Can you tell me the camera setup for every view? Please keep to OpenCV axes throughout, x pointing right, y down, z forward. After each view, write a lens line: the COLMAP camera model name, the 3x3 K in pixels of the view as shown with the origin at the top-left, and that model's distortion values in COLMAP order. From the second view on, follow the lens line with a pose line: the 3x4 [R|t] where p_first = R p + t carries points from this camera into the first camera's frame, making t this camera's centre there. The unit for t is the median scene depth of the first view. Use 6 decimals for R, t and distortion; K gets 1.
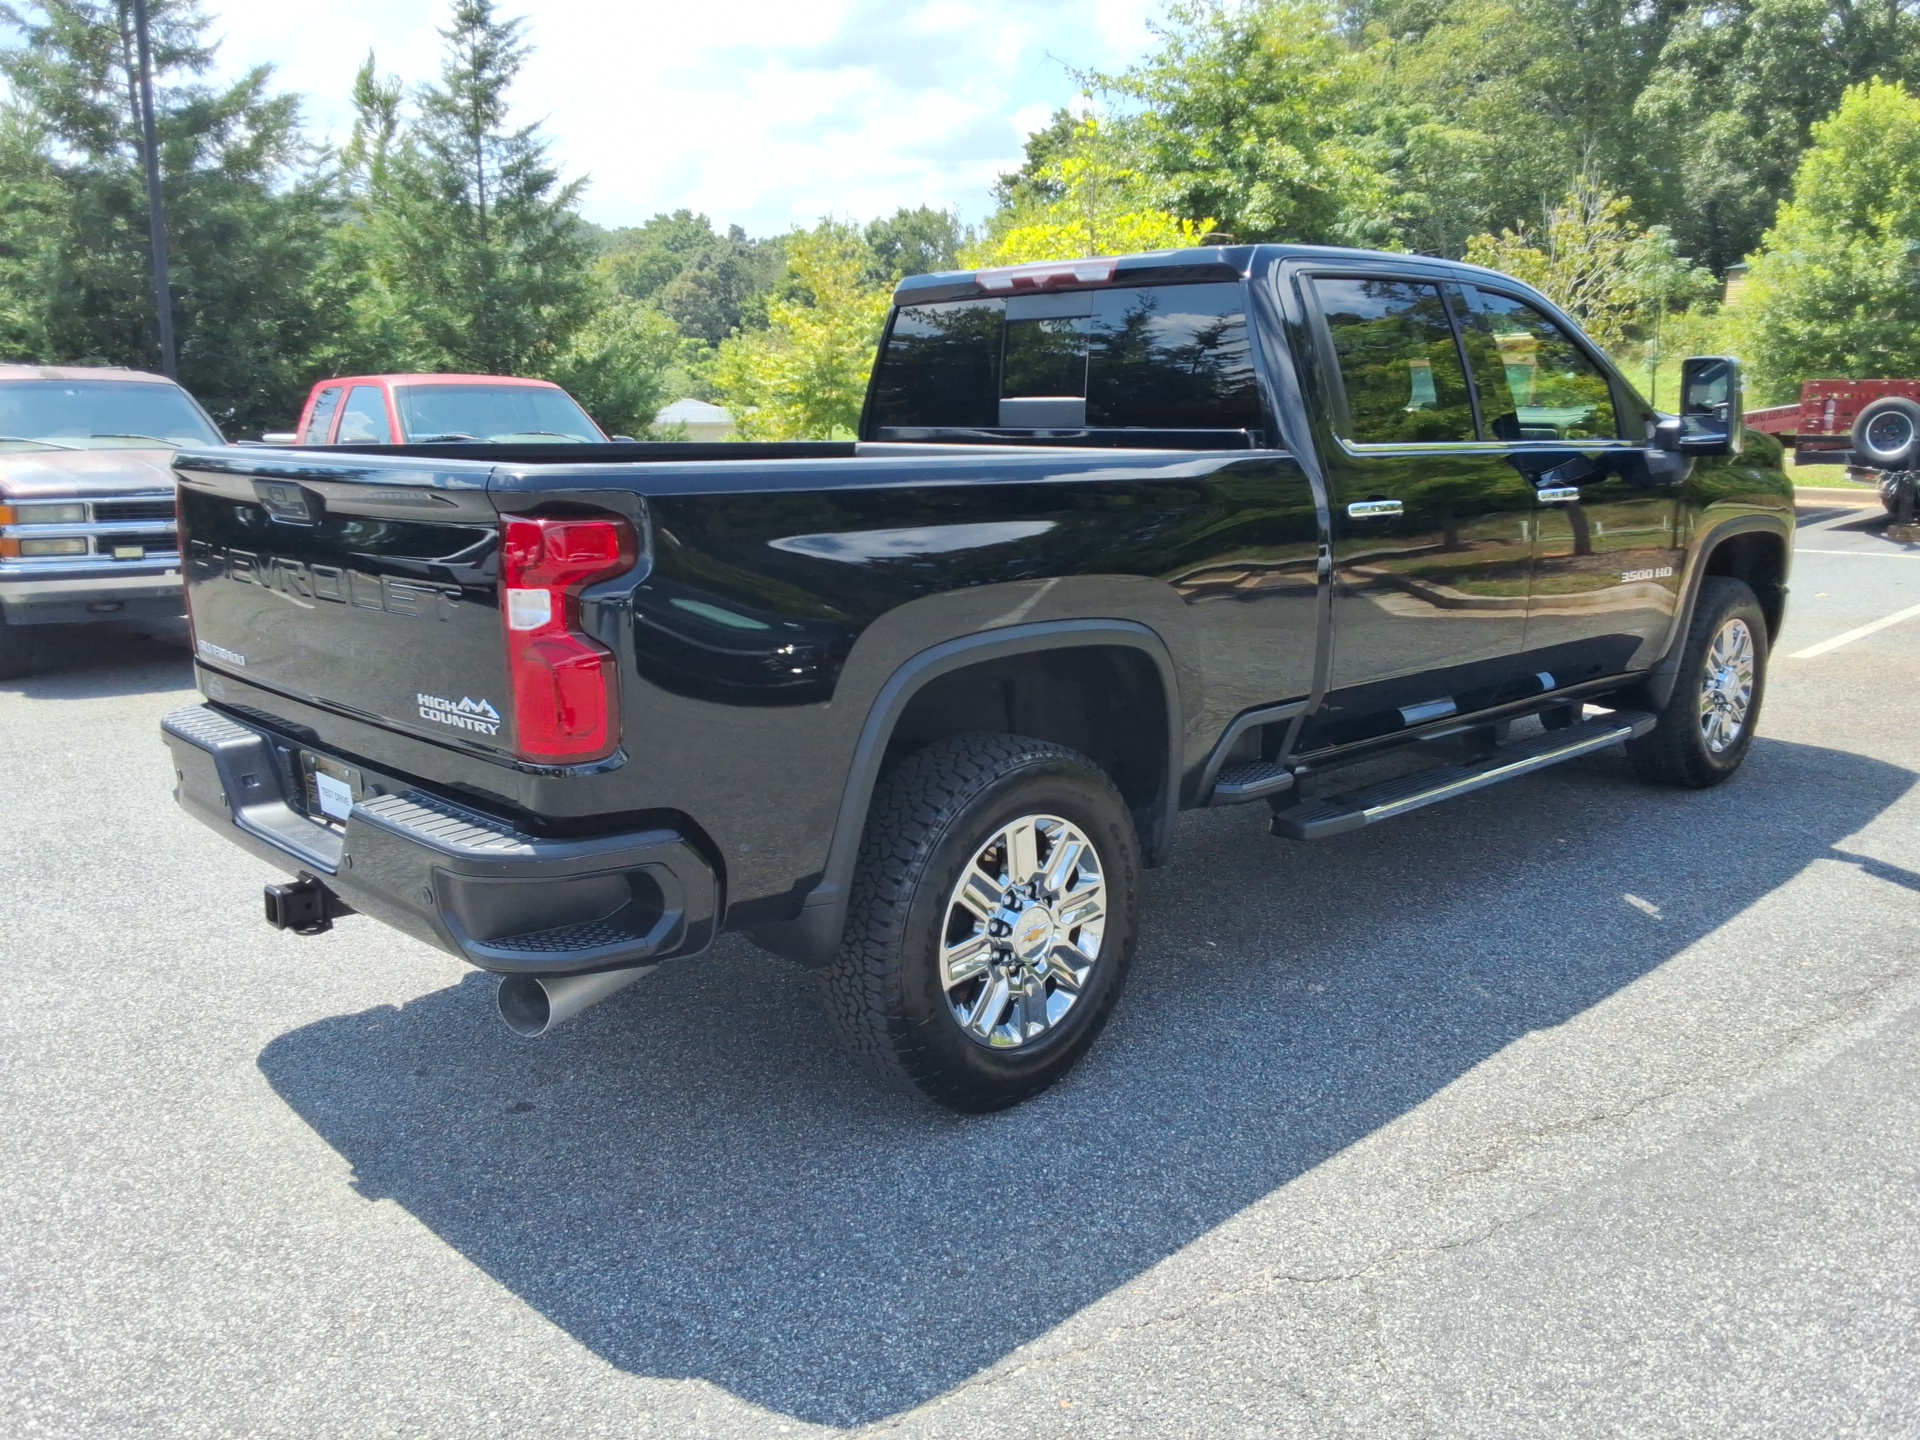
lens RADIAL K [[1528.1, 0, 979.7], [0, 1528.1, 721.8], [0, 0, 1]] dist [0.114412, -0.171259]
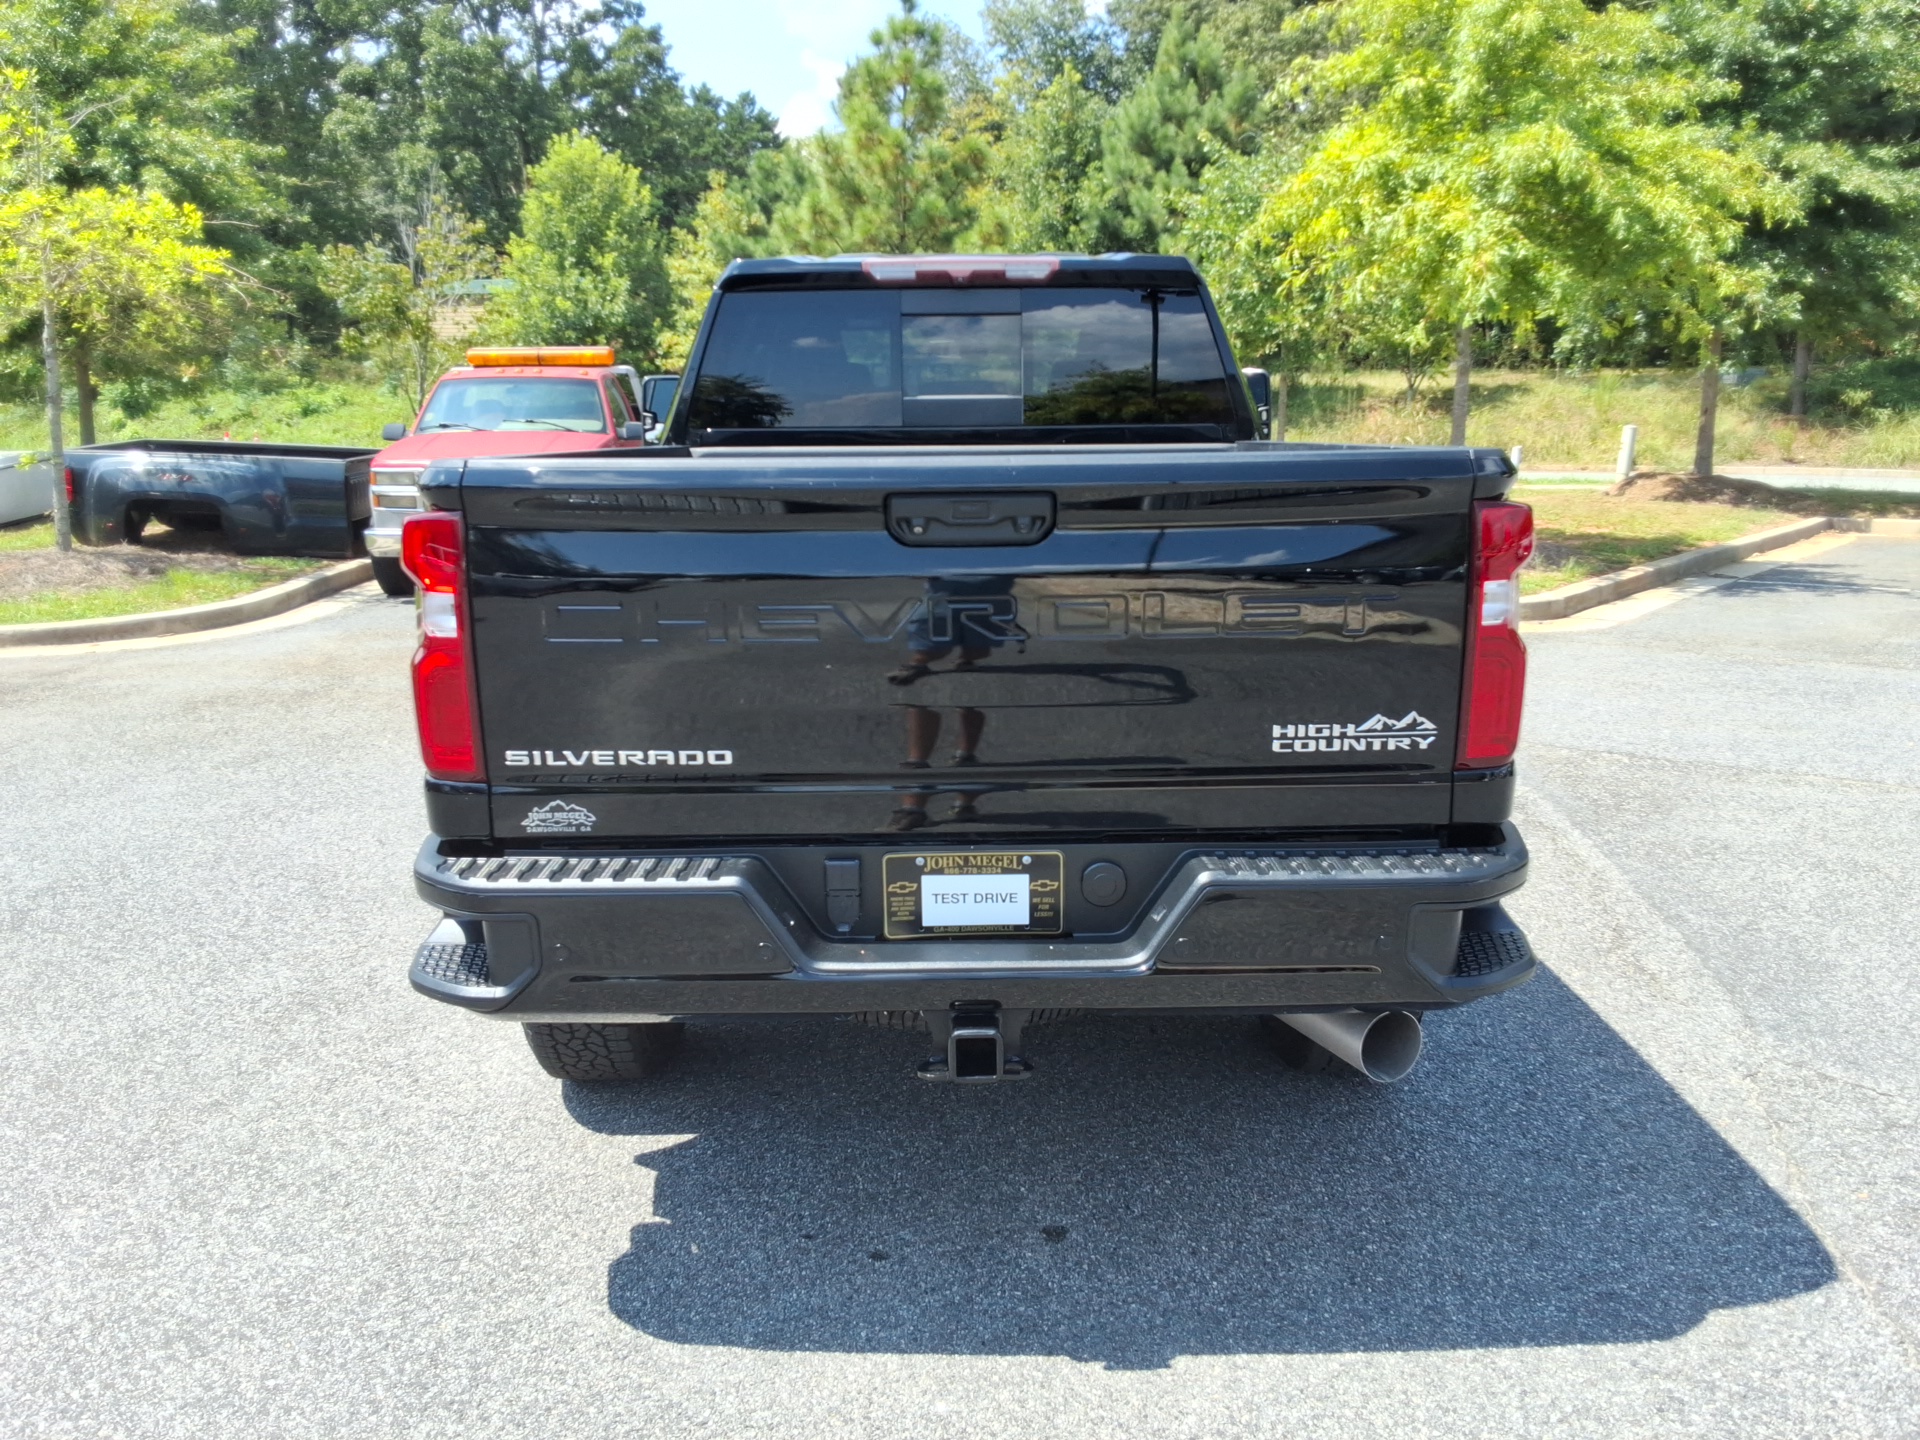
lens RADIAL K [[1533.6, 0, 980.1], [0, 1533.6, 712.8], [0, 0, 1]] dist [0.106461, -0.156018]
pose [[0.686539, -0.140125, 0.713463, -0.182521], [0.153686, 0.987050, 0.045973, -0.015080], [-0.710665, 0.078087, 0.699183, 0.087465]]
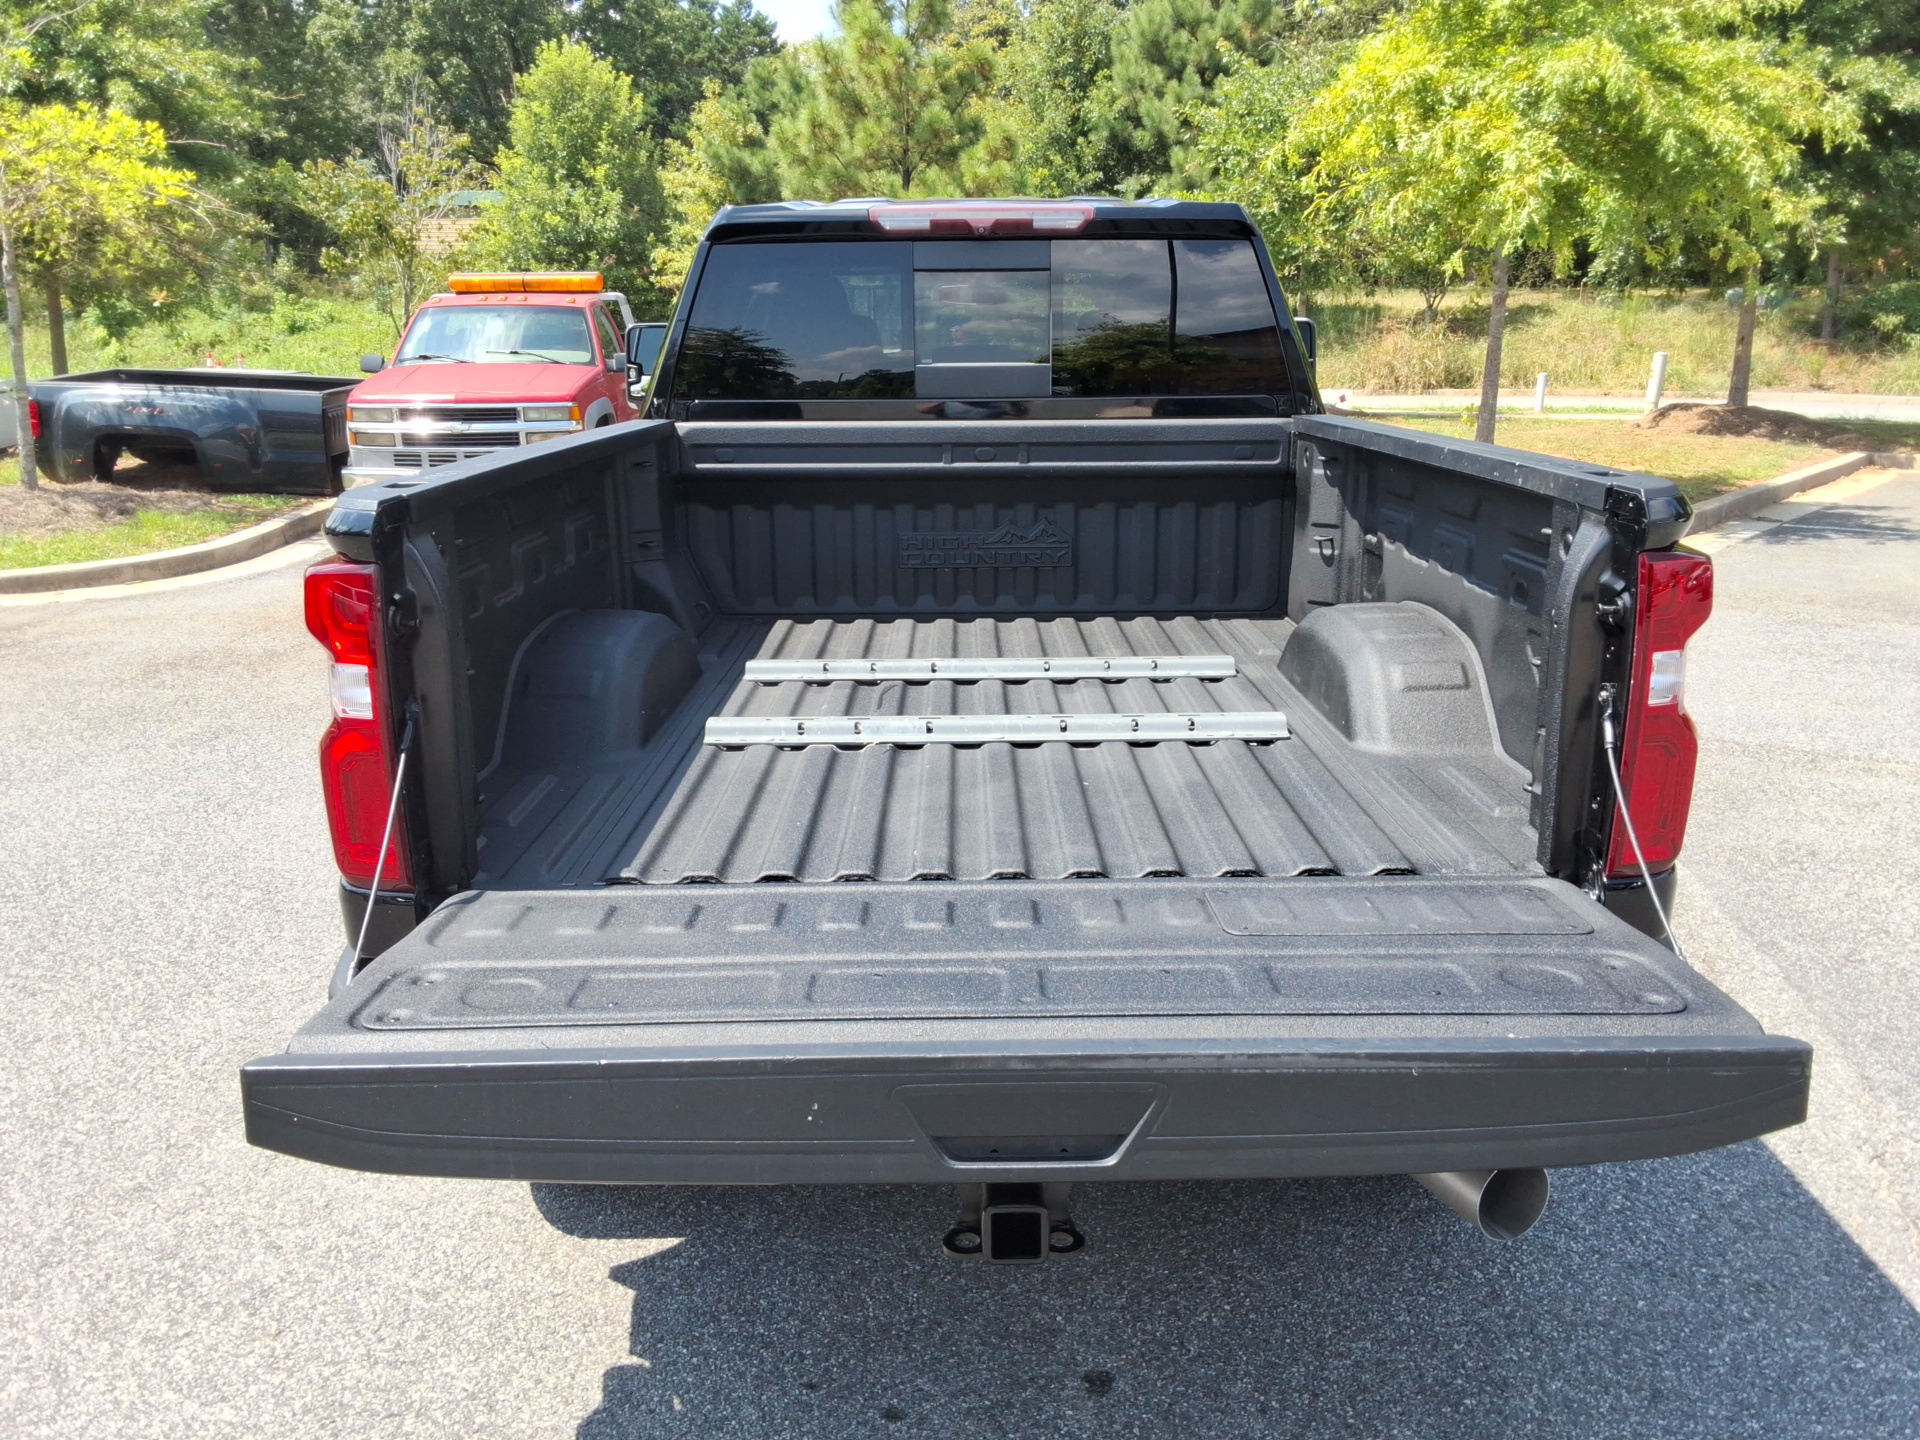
lens RADIAL K [[1545.5, 0, 974.2], [0, 1545.5, 708.0], [0, 0, 1]] dist [0.100297, -0.155934]
pose [[0.690035, -0.171264, 0.703222, -0.163838], [0.150344, 0.984325, 0.092199, -0.027386], [-0.707989, 0.042104, 0.704967, 0.107310]]
